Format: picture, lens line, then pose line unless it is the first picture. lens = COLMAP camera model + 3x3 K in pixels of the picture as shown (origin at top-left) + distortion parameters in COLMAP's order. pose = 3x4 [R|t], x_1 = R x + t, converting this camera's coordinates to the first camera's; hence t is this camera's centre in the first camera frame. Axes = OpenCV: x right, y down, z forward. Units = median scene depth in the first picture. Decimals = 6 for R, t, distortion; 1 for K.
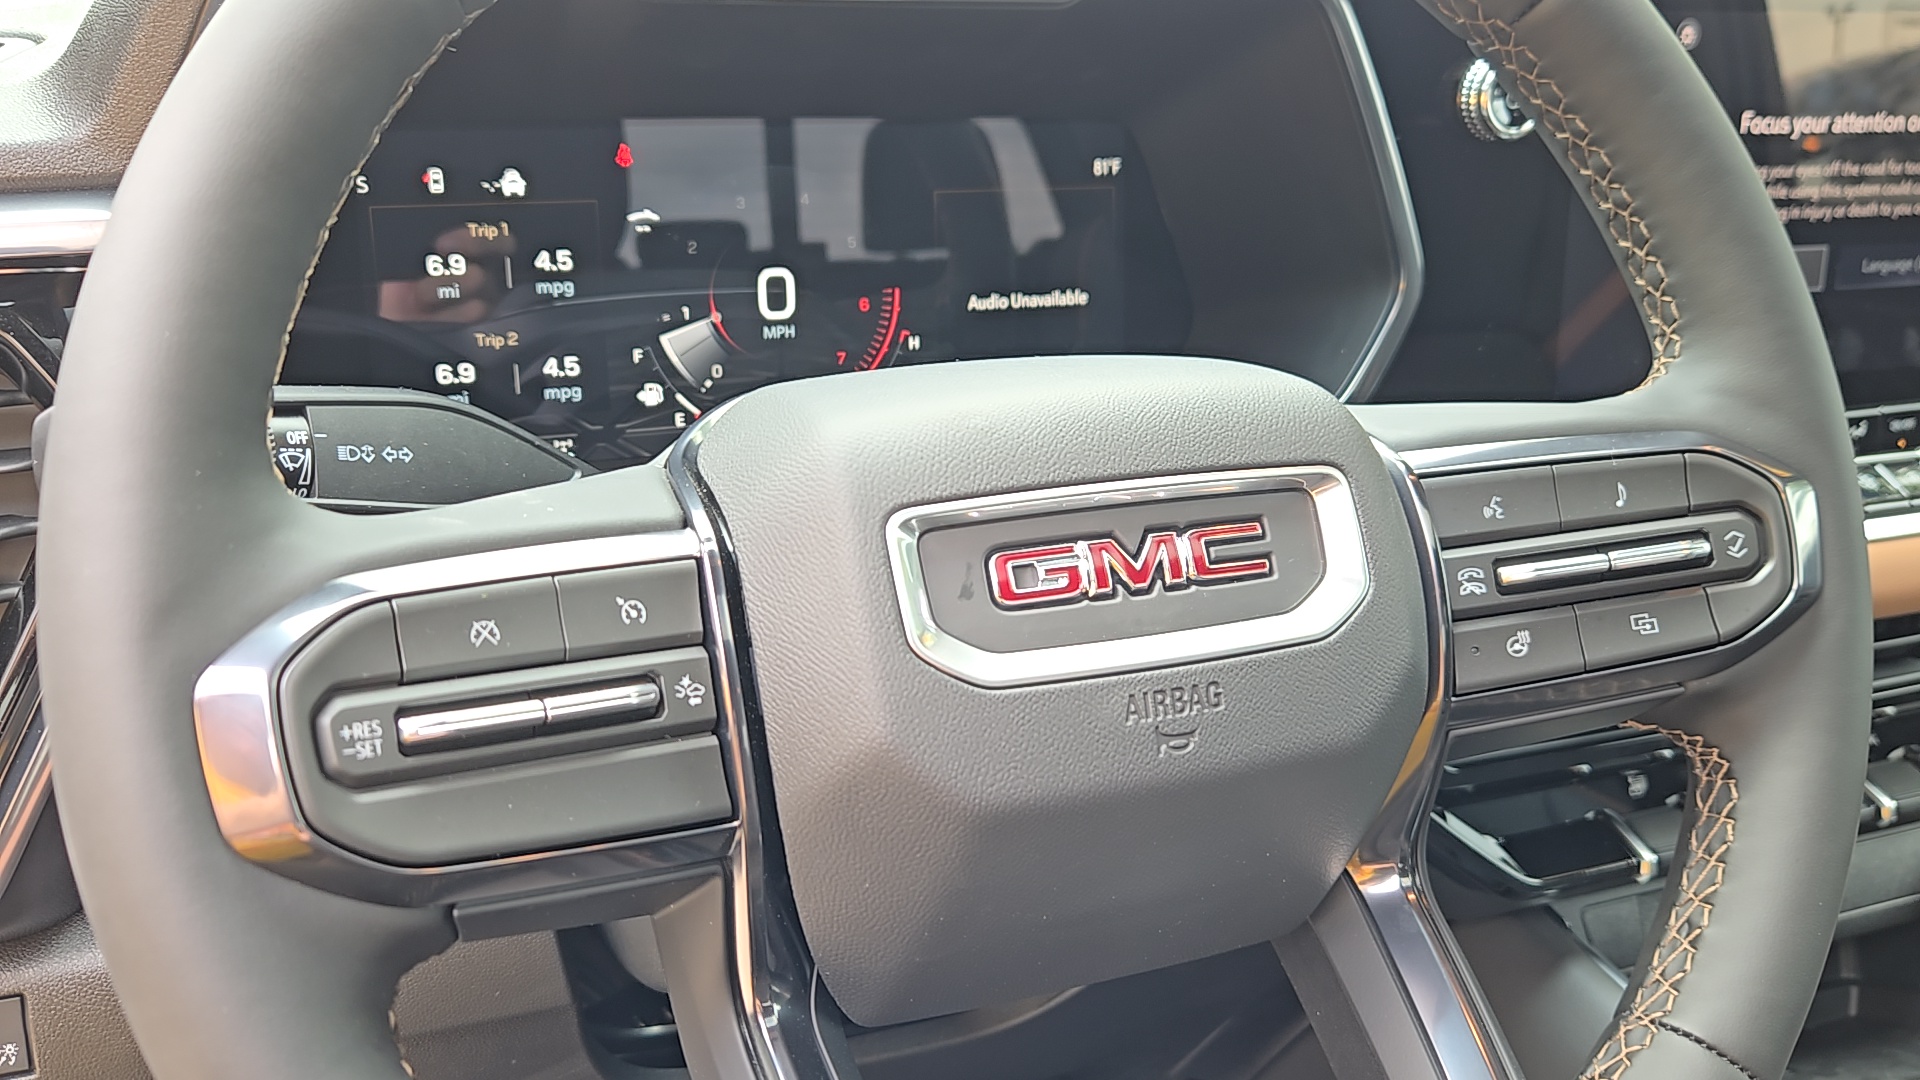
lens RADIAL K [[1601.6, 0, 952.1], [0, 1601.6, 535.2], [0, 0, 1]] dist [0.011800, -0.007432]
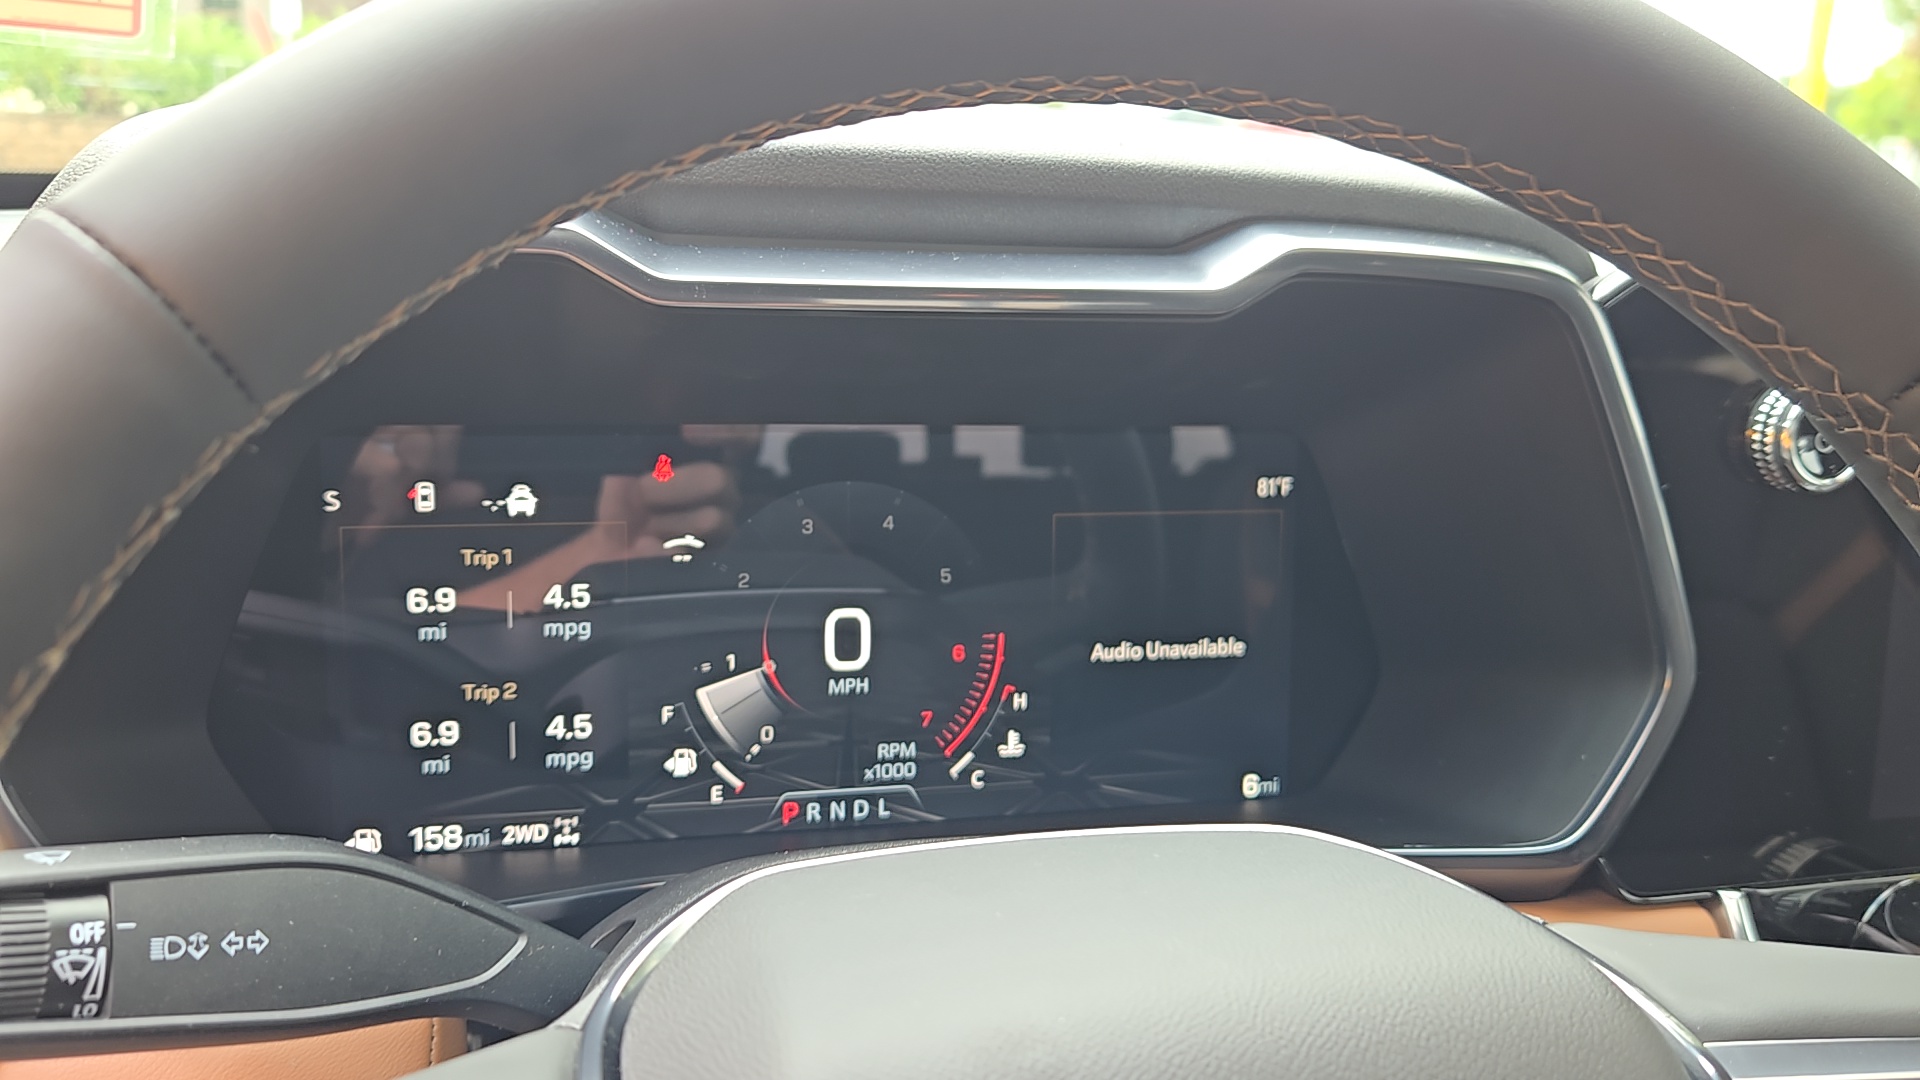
lens RADIAL K [[1615.6, 0, 970.0], [0, 1615.6, 568.8], [0, 0, 1]] dist [0.009773, 0.005464]
pose [[0.994867, 0.042385, -0.091888, 0.023343], [-0.050862, 0.994463, -0.091964, -0.116545], [0.087482, 0.096166, 0.991514, 0.211113]]
